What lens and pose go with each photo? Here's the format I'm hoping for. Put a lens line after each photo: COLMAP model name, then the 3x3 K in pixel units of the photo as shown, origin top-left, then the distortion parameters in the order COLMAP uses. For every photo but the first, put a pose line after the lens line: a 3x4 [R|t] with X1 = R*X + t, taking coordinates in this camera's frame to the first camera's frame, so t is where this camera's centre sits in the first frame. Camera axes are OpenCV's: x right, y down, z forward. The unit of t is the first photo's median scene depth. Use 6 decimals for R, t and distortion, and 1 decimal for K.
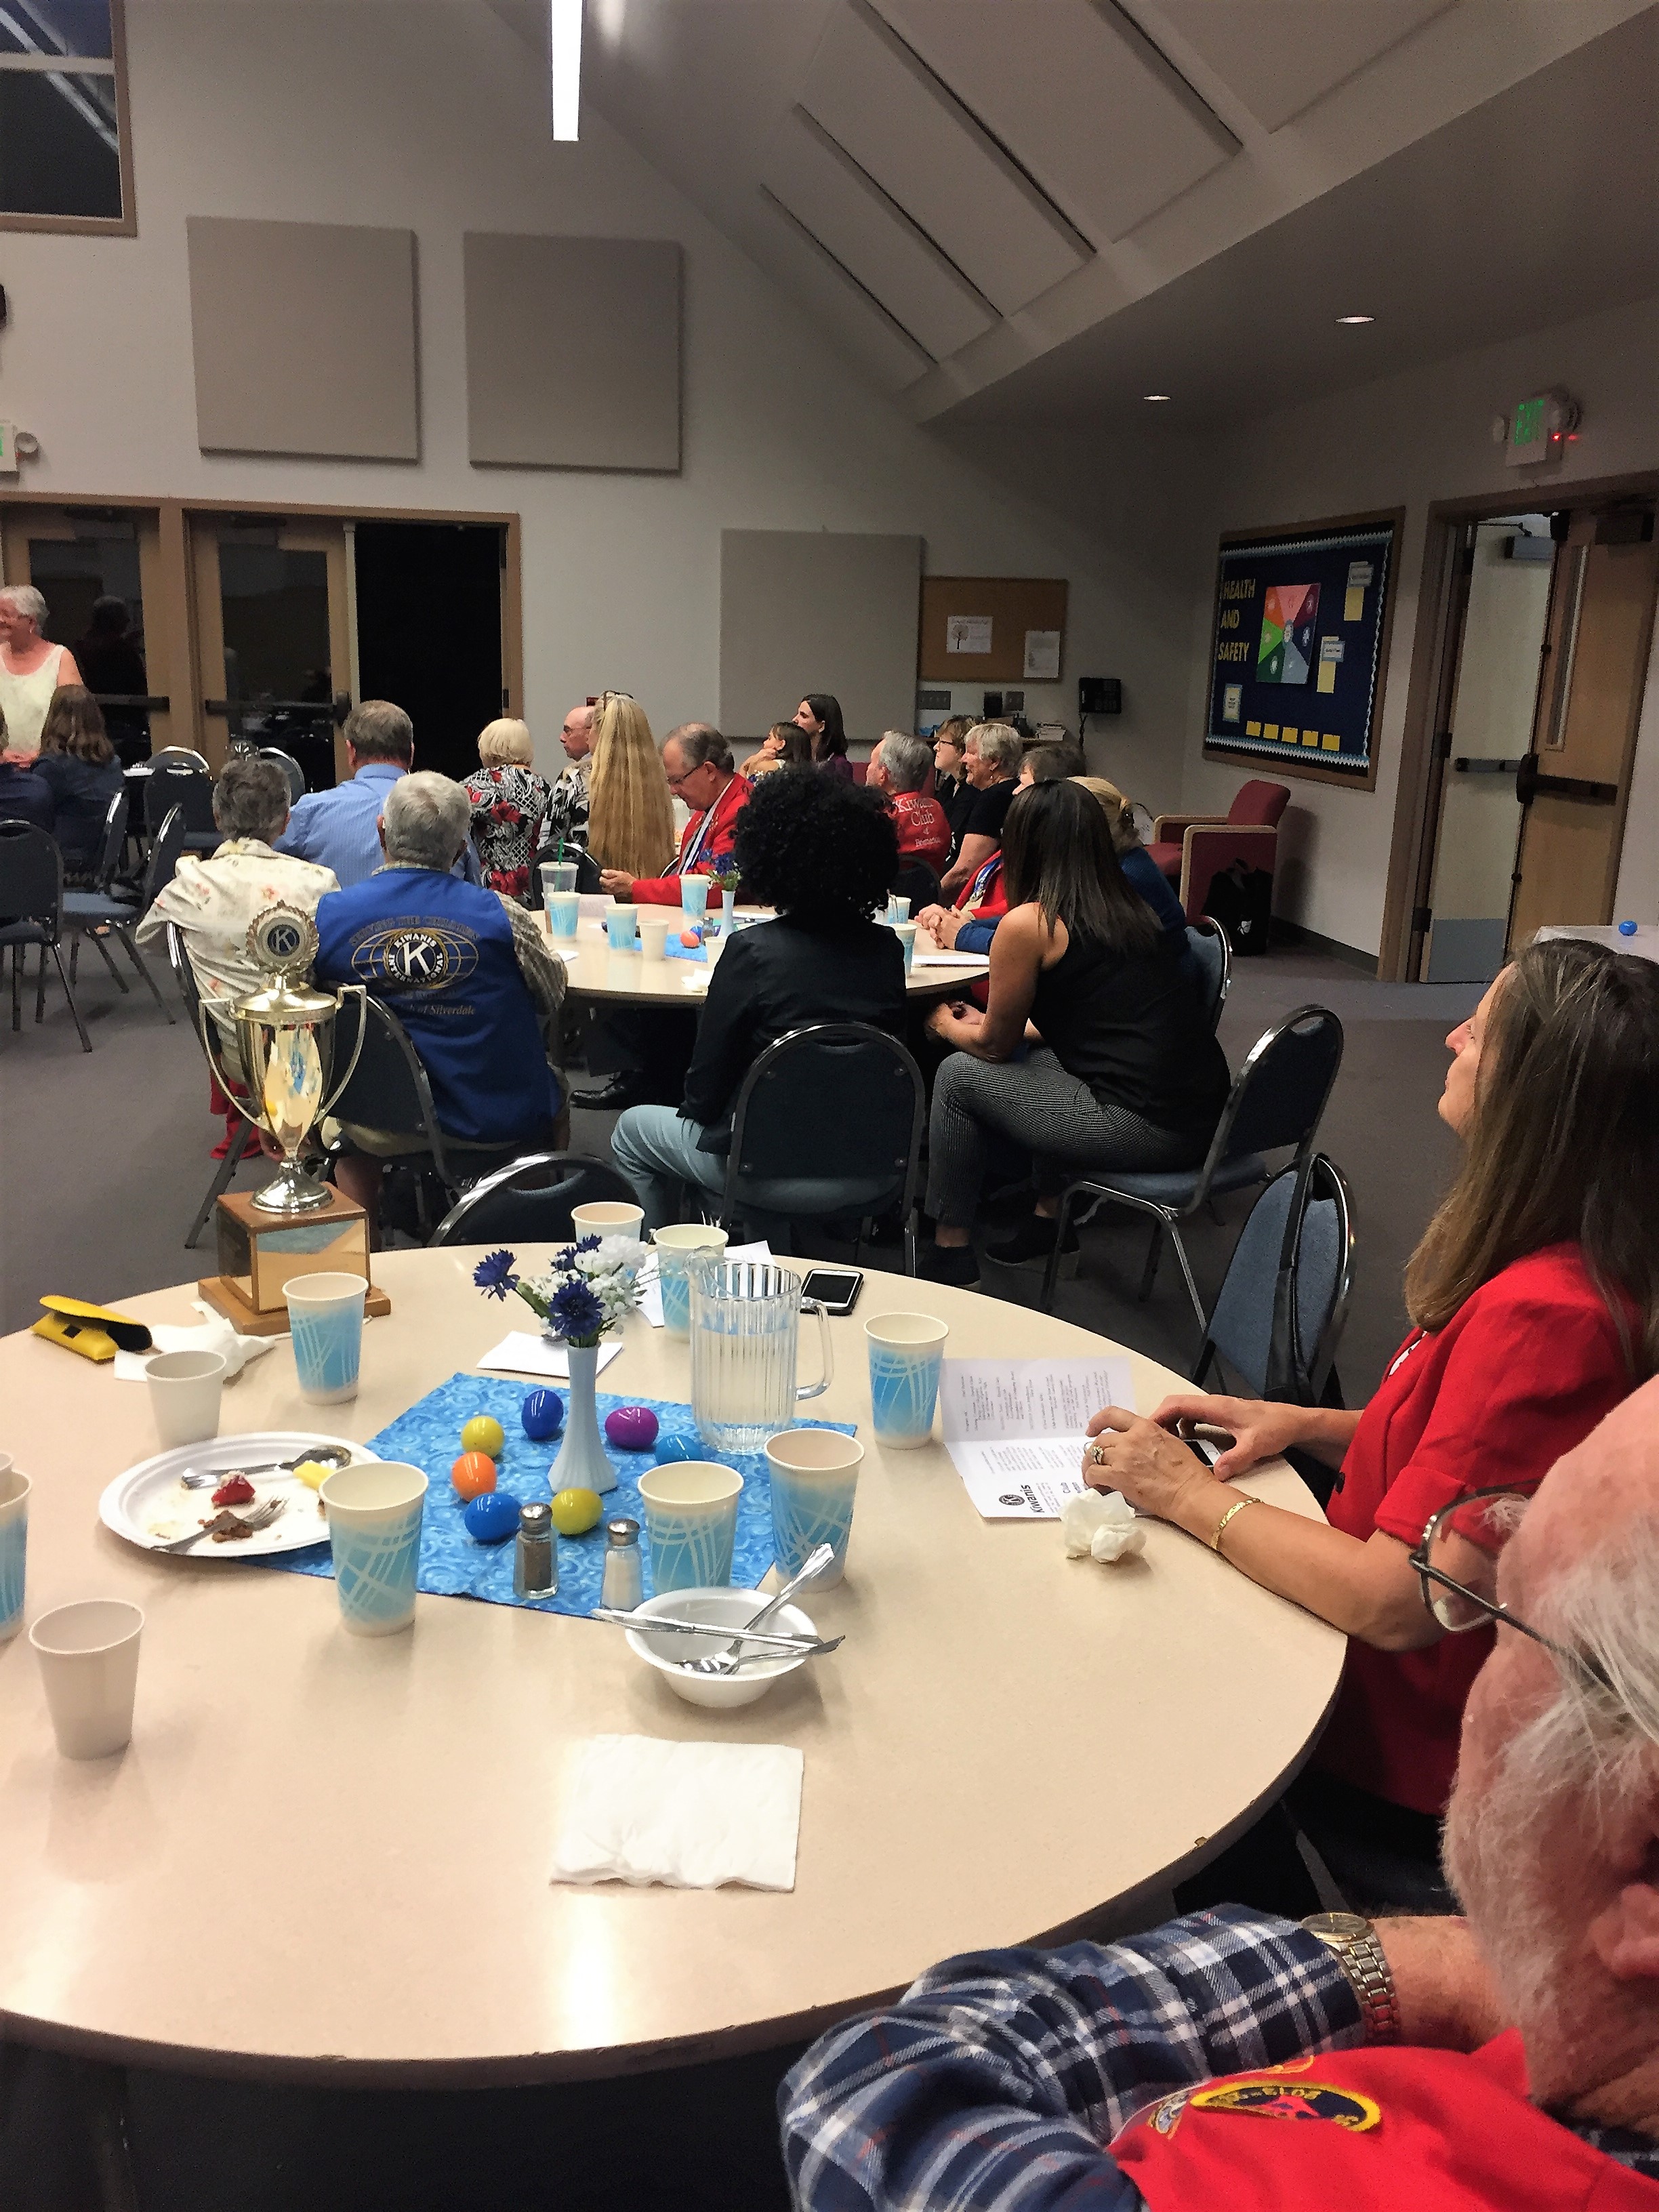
lens RADIAL K [[2022.1, 0, 829.5], [0, 2022.1, 1106.0], [0, 0, 1]] dist [0.151228, -0.012657]
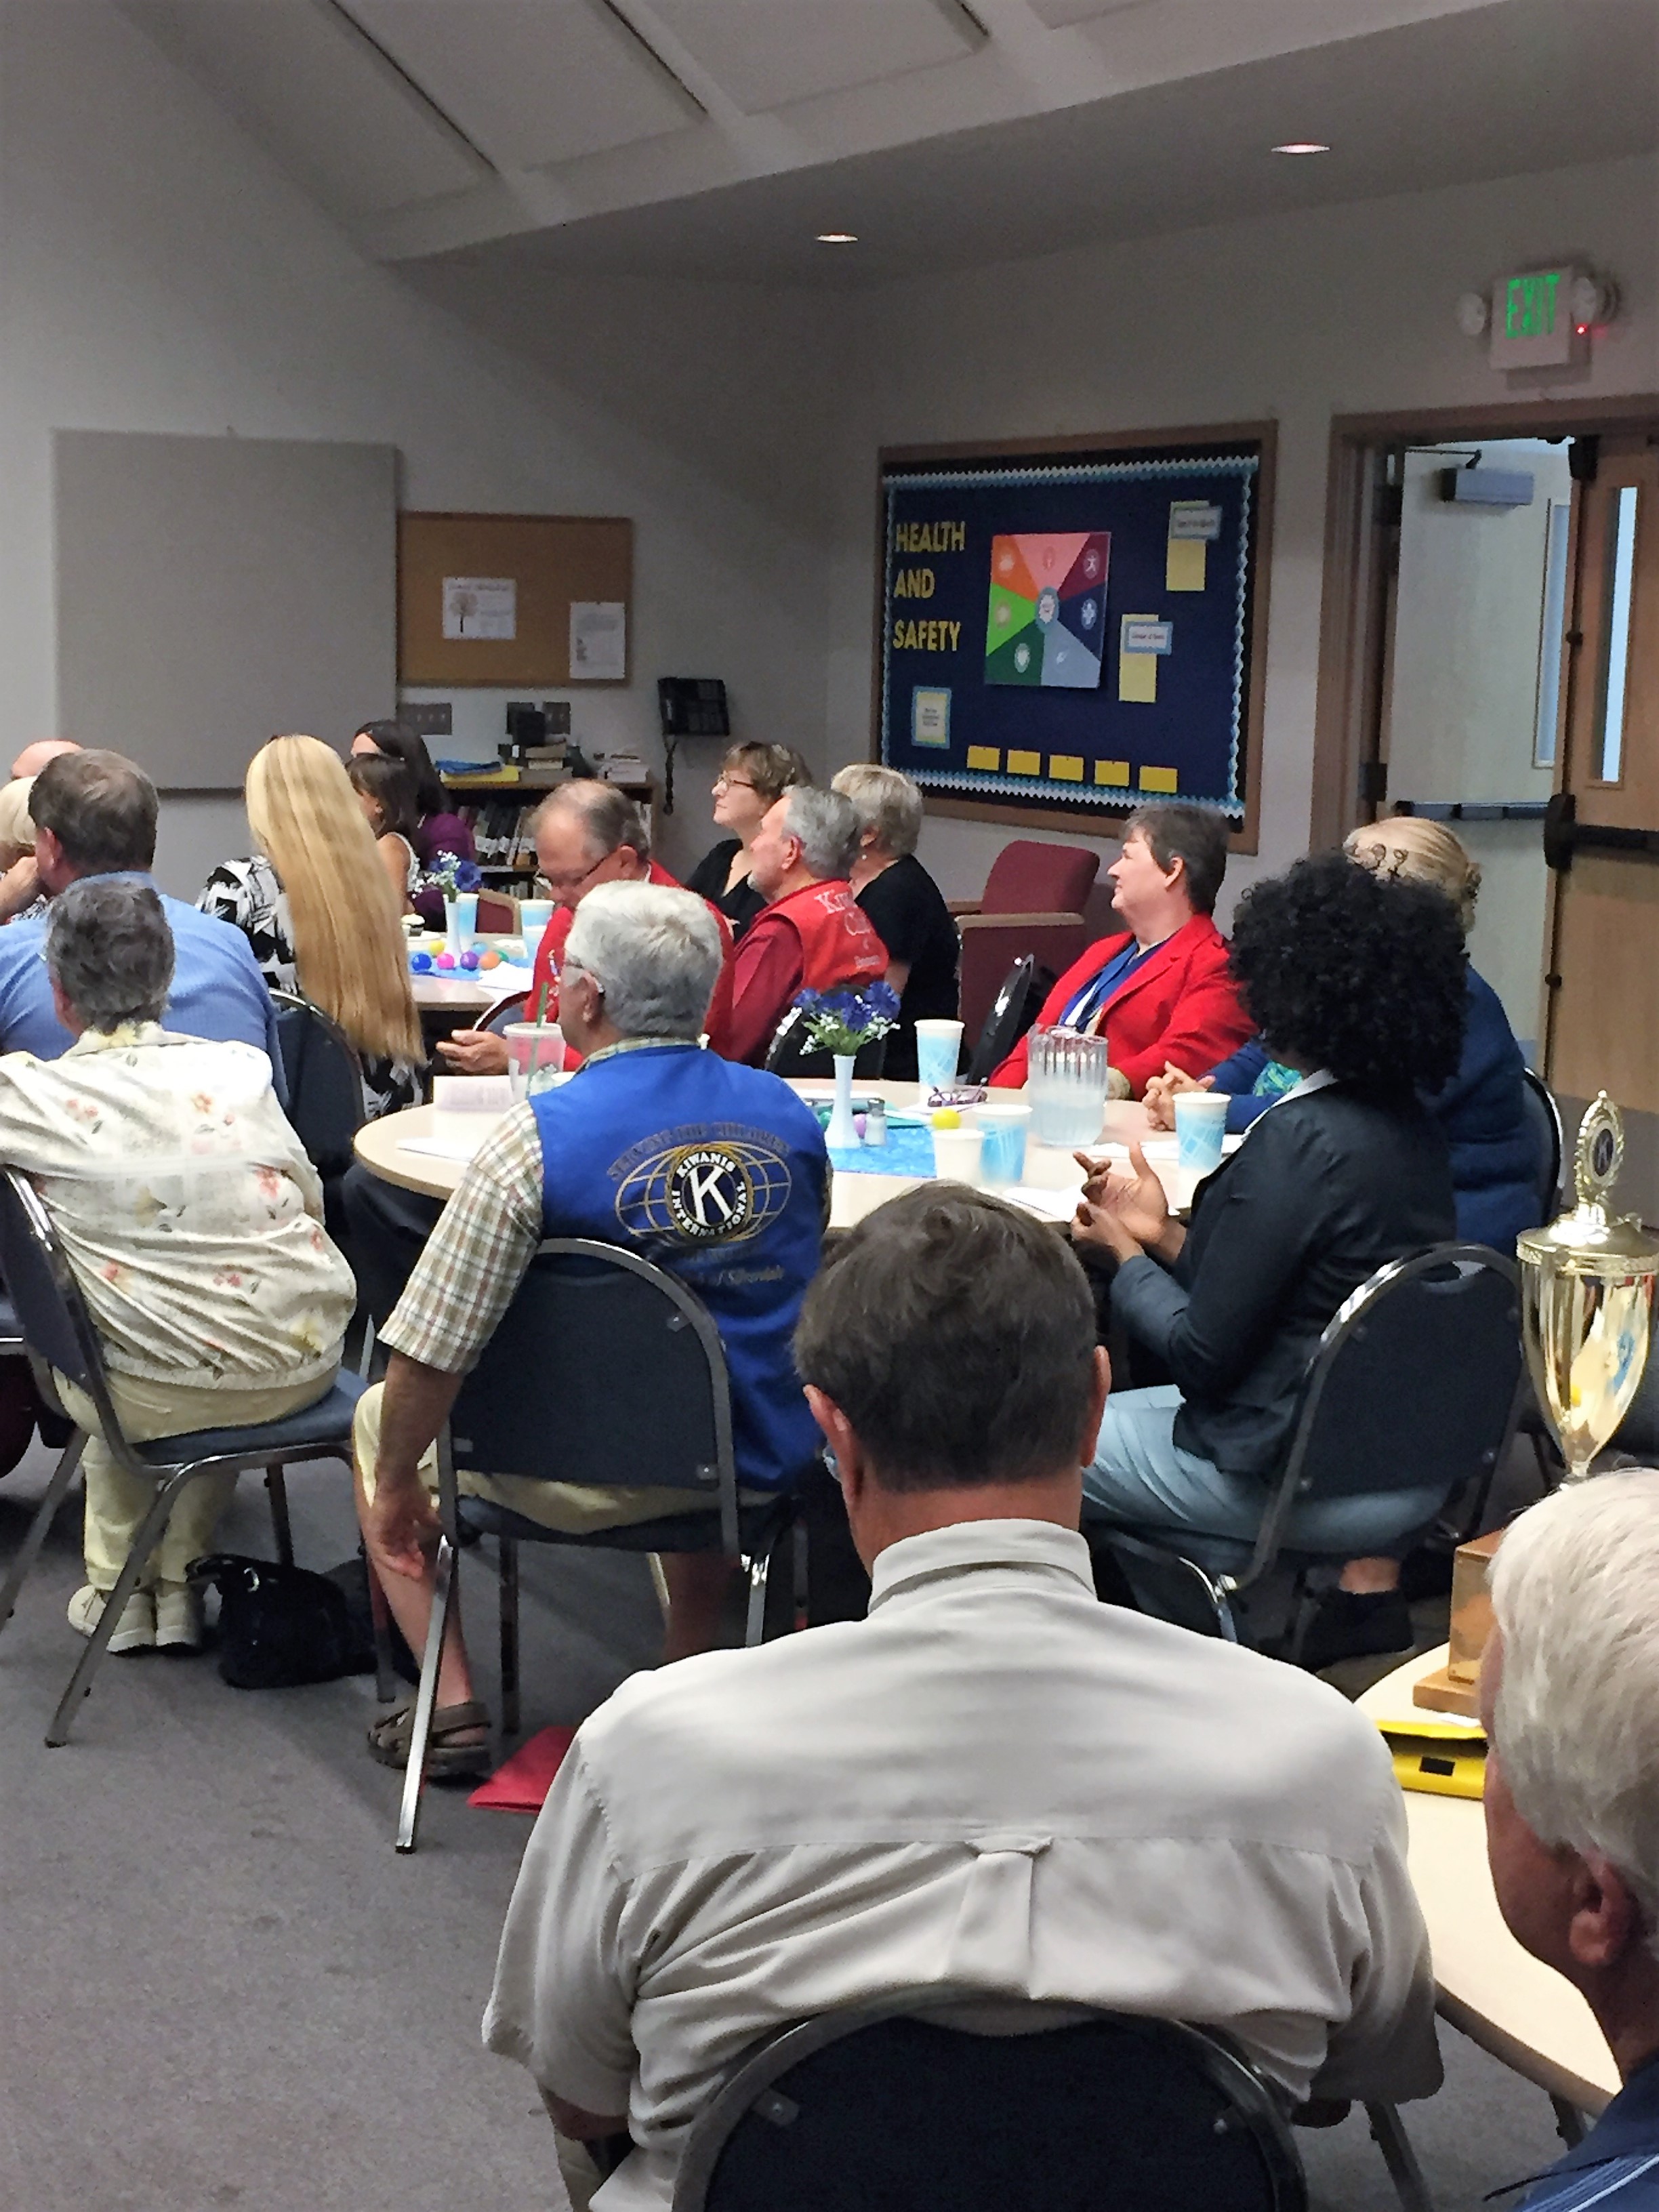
lens RADIAL K [[3710.7, 0, 829.5], [0, 3710.7, 1106.0], [0, 0, 1]] dist [0.011435, 1.896719]
pose [[0.938788, -0.058641, 0.339469, -0.241355], [0.087019, 0.993816, -0.068975, -0.008484], [-0.333325, 0.094293, 0.938085, -0.021976]]
